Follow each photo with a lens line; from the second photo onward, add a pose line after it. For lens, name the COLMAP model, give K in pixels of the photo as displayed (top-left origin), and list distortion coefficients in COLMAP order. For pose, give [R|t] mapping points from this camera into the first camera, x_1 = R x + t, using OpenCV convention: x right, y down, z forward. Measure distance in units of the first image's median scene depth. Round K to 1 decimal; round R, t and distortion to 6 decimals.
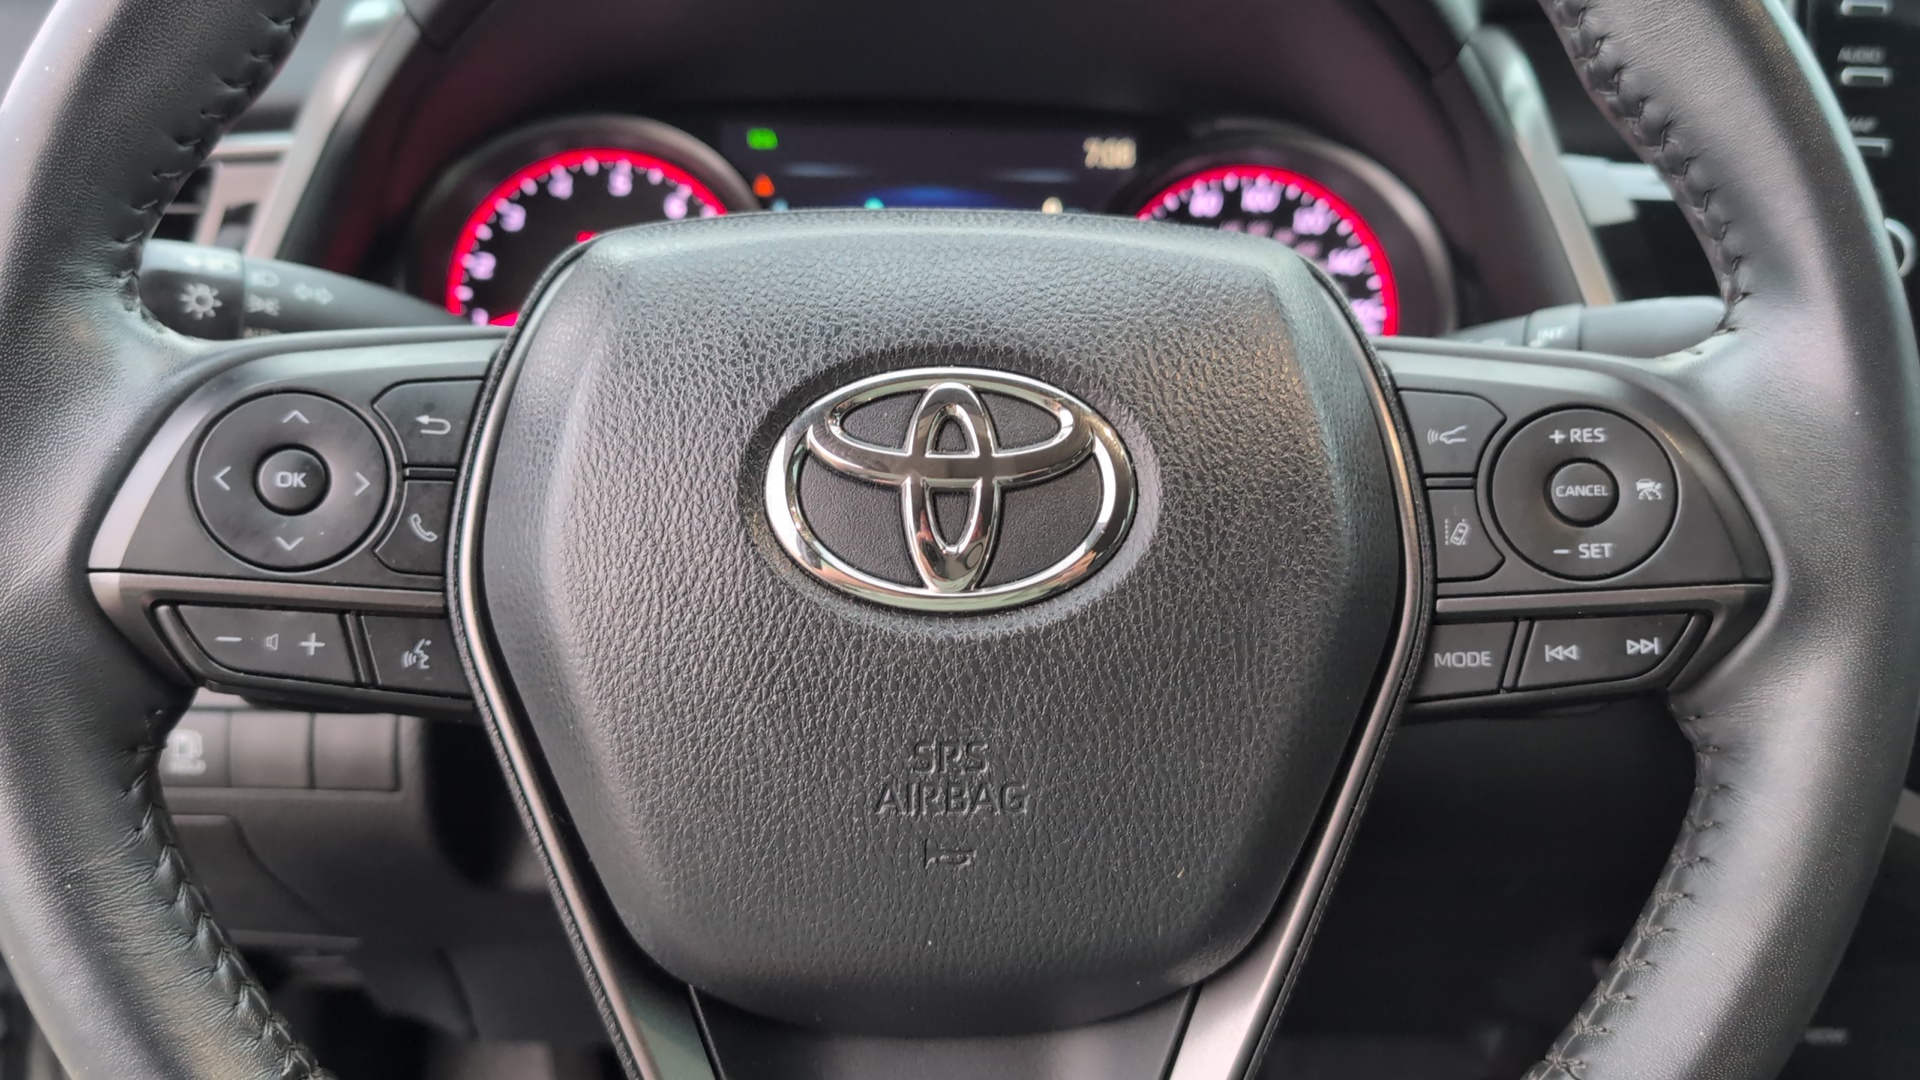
lens RADIAL K [[1608.7, 0, 960.0], [0, 1608.7, 540.0], [0, 0, 1]] dist [0.015022, -0.011214]
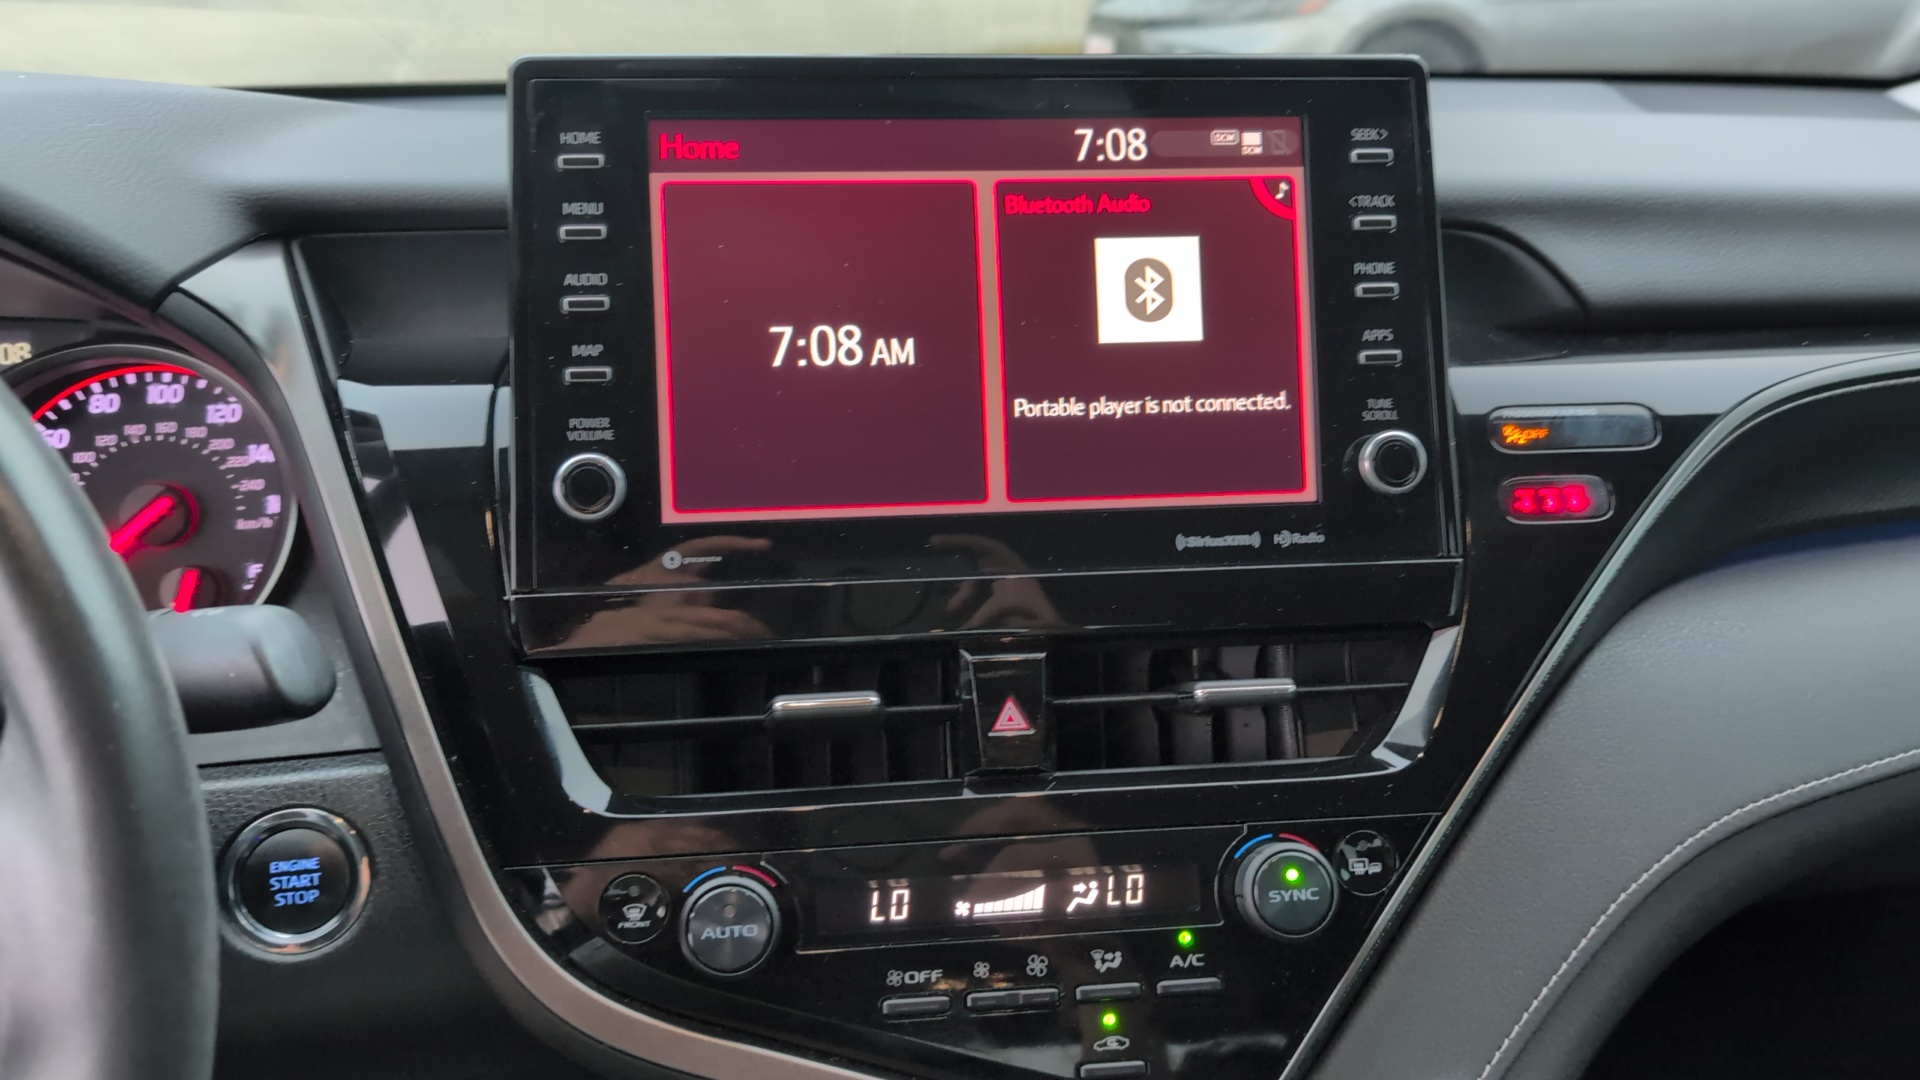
lens RADIAL K [[1608.7, 0, 960.0], [0, 1608.7, 540.0], [0, 0, 1]] dist [0.015022, -0.011214]
pose [[0.980143, -0.086433, 0.178465, 0.834260], [0.078081, 0.995520, 0.053317, -0.246058], [-0.182274, -0.038324, 0.982501, -0.065829]]
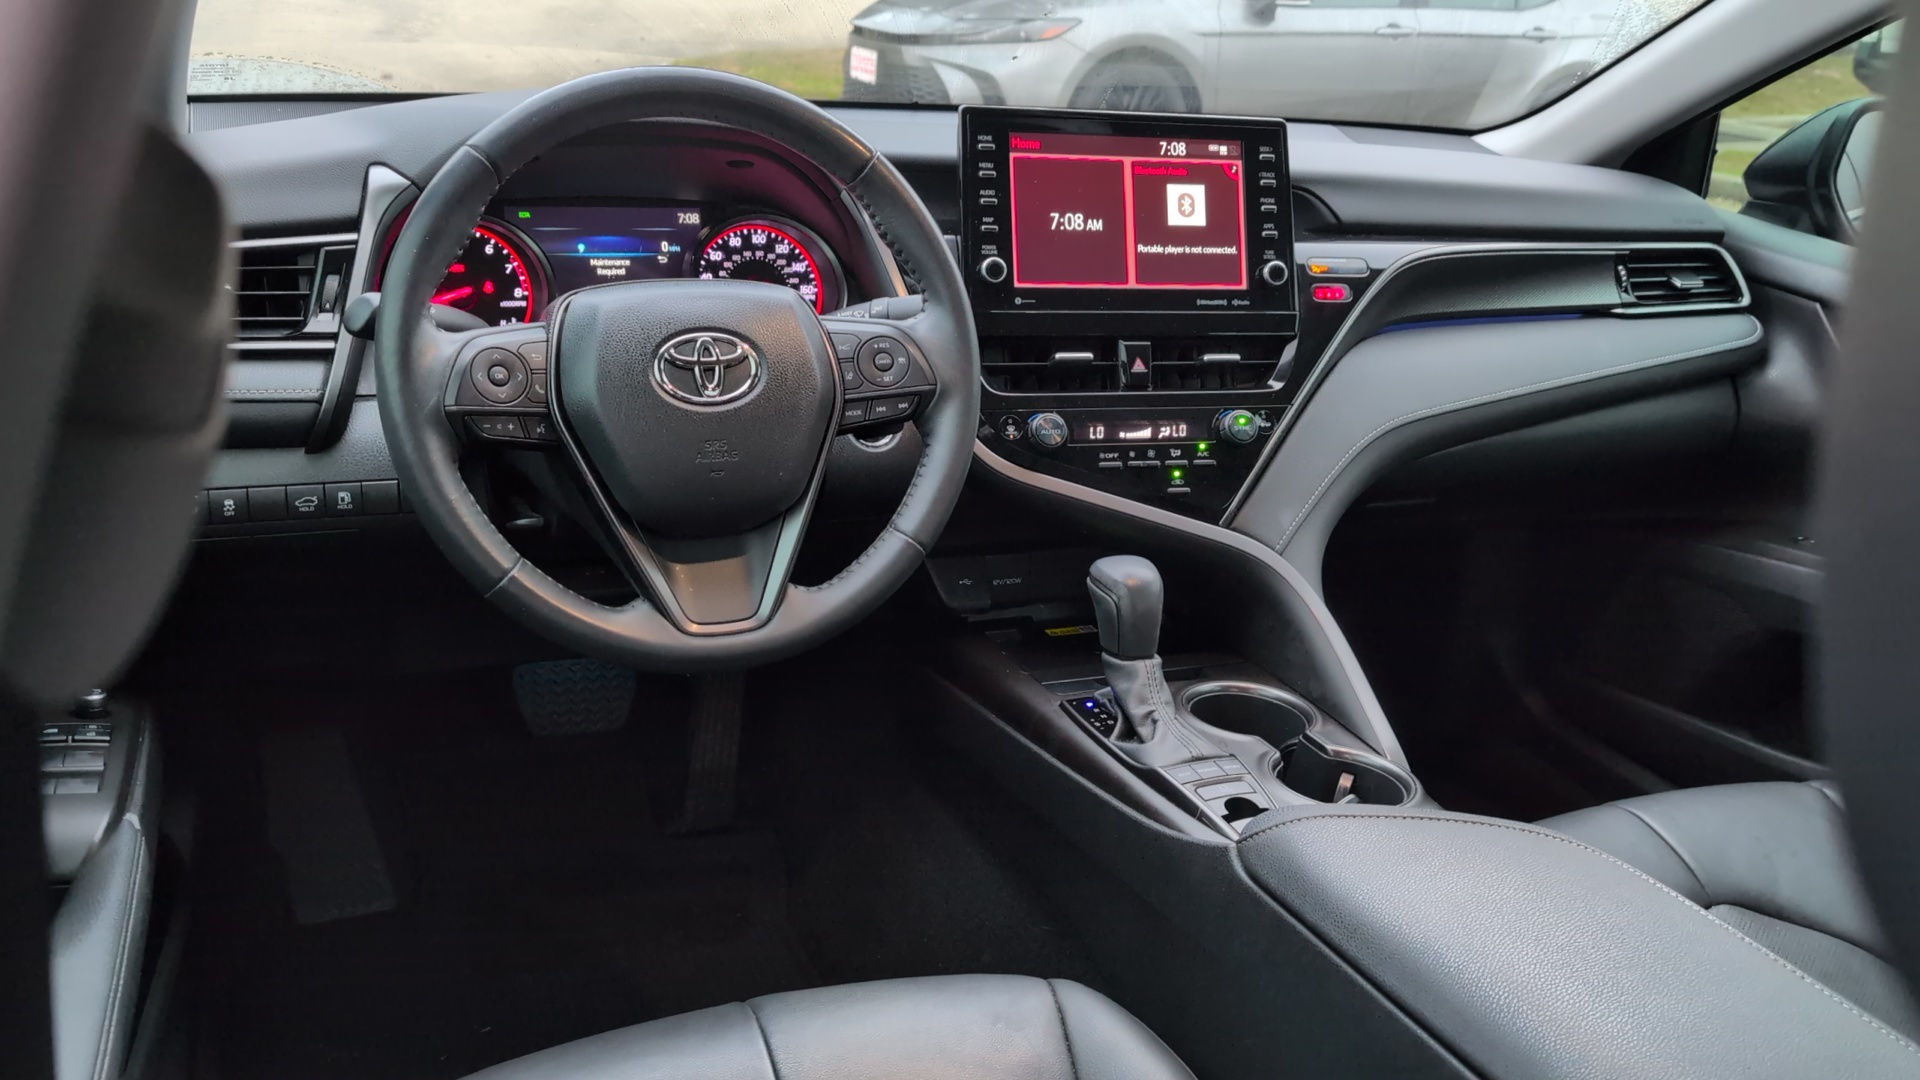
lens RADIAL K [[1532.8, 0, 960.0], [0, 1532.8, 540.0], [0, 0, 1]] dist [0.046251, -0.009251]
pose [[0.935239, -0.087584, 0.343011, -0.563383], [0.064168, 0.994803, 0.079055, 0.091733], [-0.348152, -0.051925, 0.935999, -1.953158]]
